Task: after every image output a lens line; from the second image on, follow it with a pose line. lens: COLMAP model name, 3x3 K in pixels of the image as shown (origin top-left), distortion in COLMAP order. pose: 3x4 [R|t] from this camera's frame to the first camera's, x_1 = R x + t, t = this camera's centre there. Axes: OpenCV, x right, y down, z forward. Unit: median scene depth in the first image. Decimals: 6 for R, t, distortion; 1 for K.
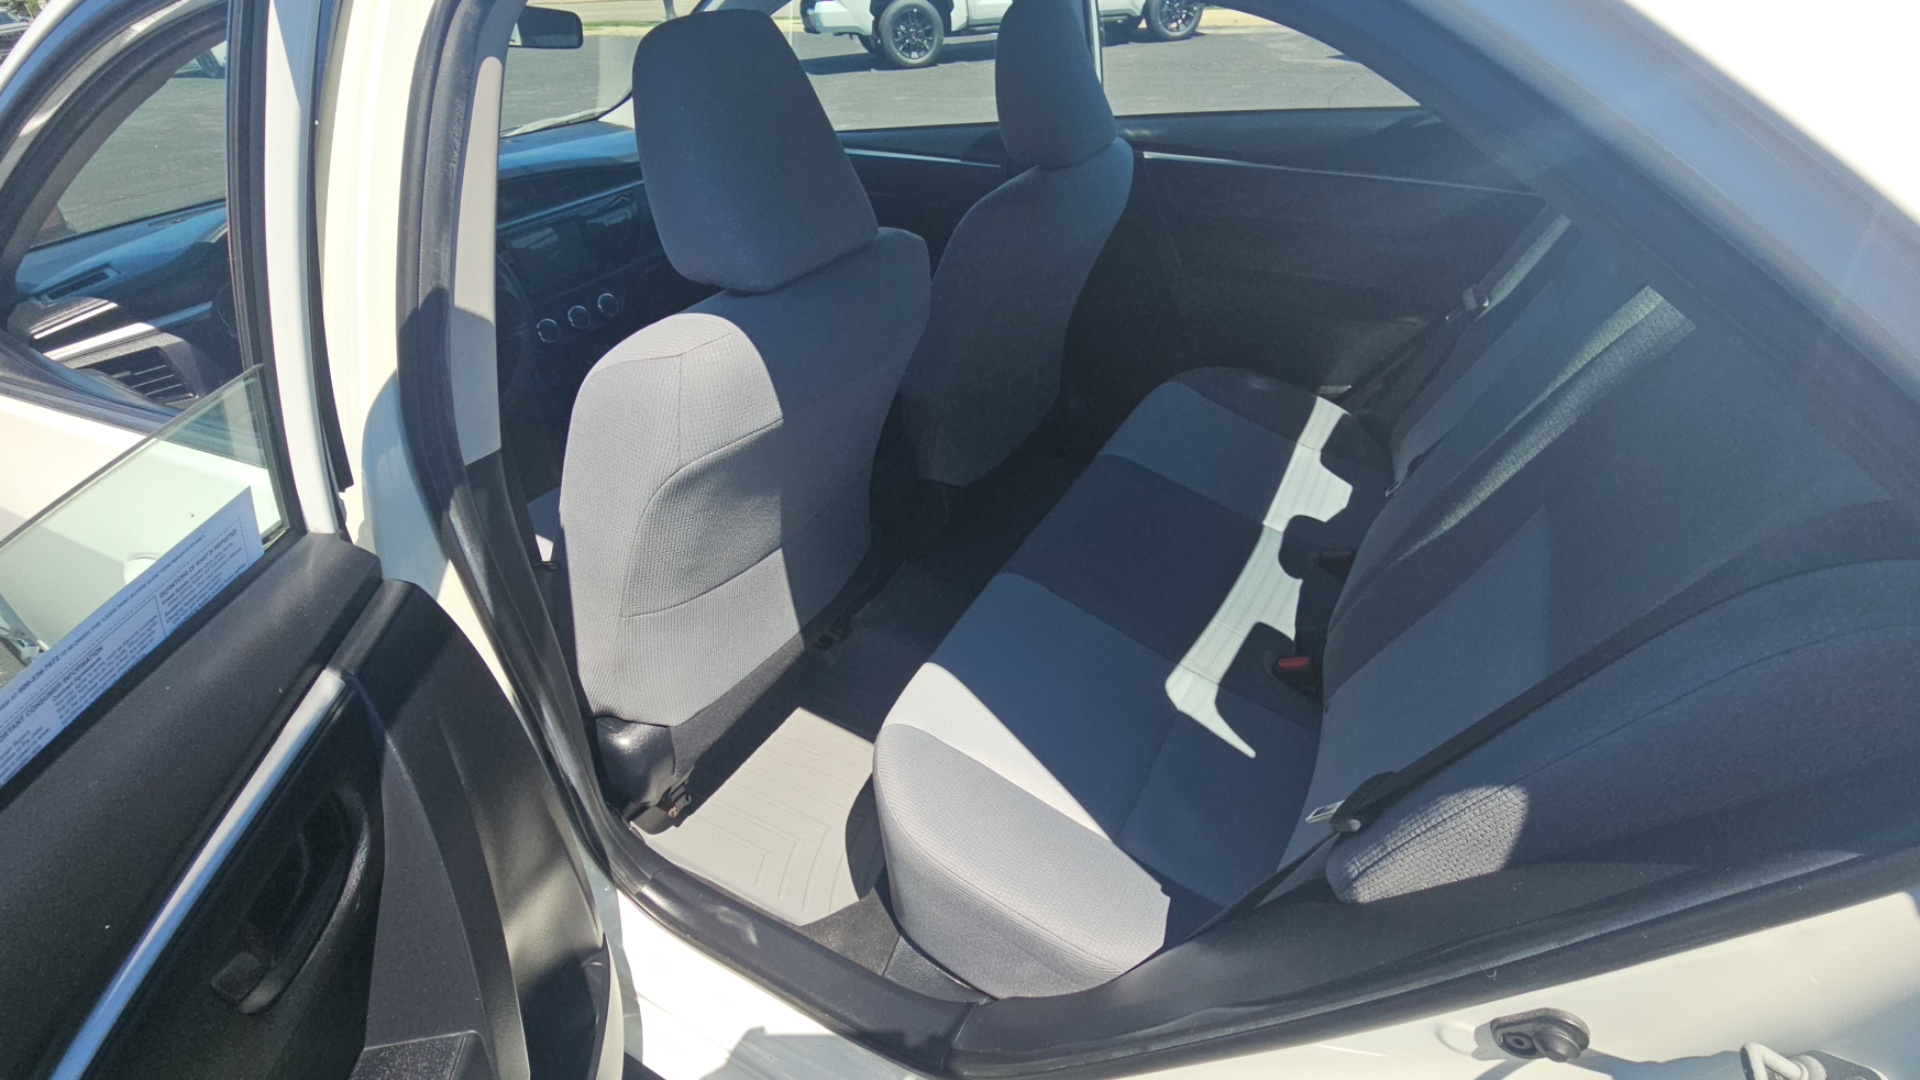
lens RADIAL K [[889.8, 0, 996.6], [0, 889.8, 539.7], [0, 0, 1]] dist [0.002820, -0.005311]
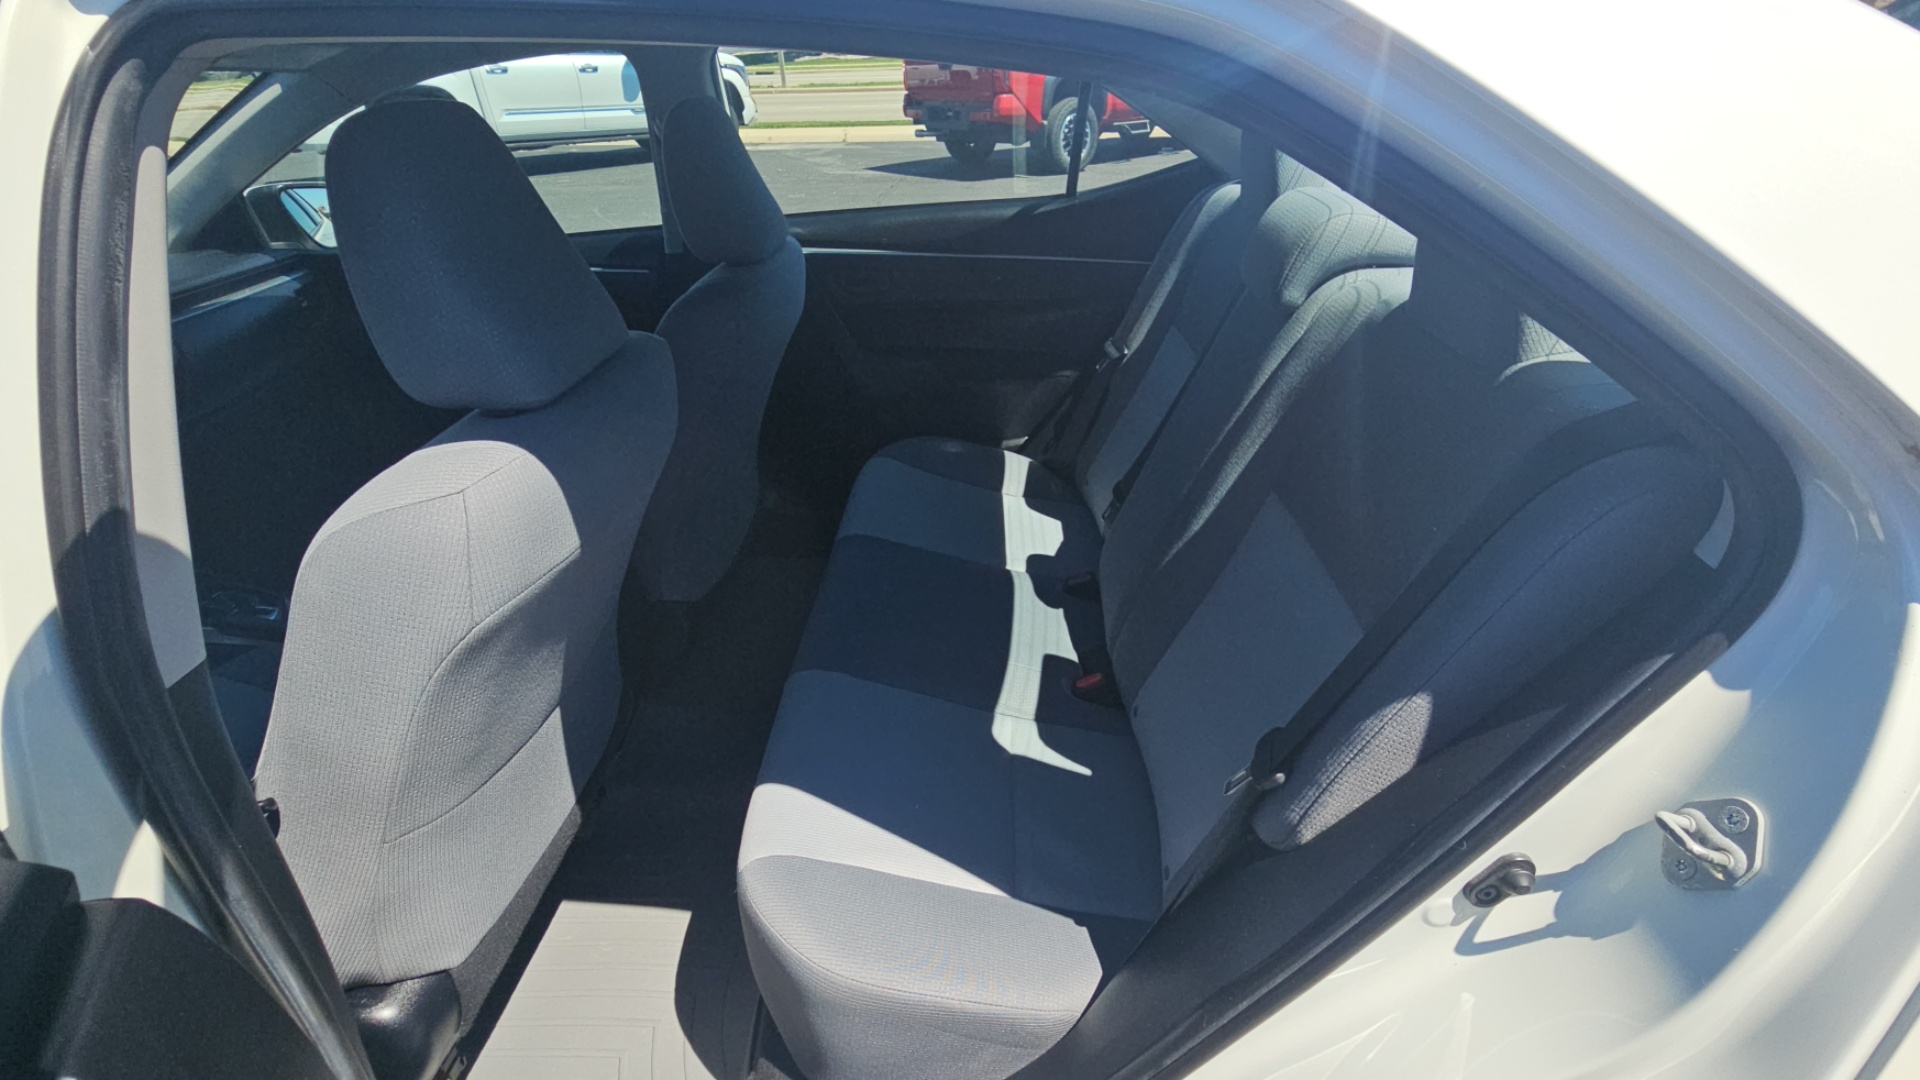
lens RADIAL K [[889.7, 0, 958.5], [0, 889.7, 537.7], [0, 0, 1]] dist [0.002819, 0.000315]
pose [[0.883357, -0.190304, 0.428327, -0.270357], [0.237559, 0.969570, -0.059154, -0.006022], [-0.404036, 0.154007, 0.901686, 0.063494]]
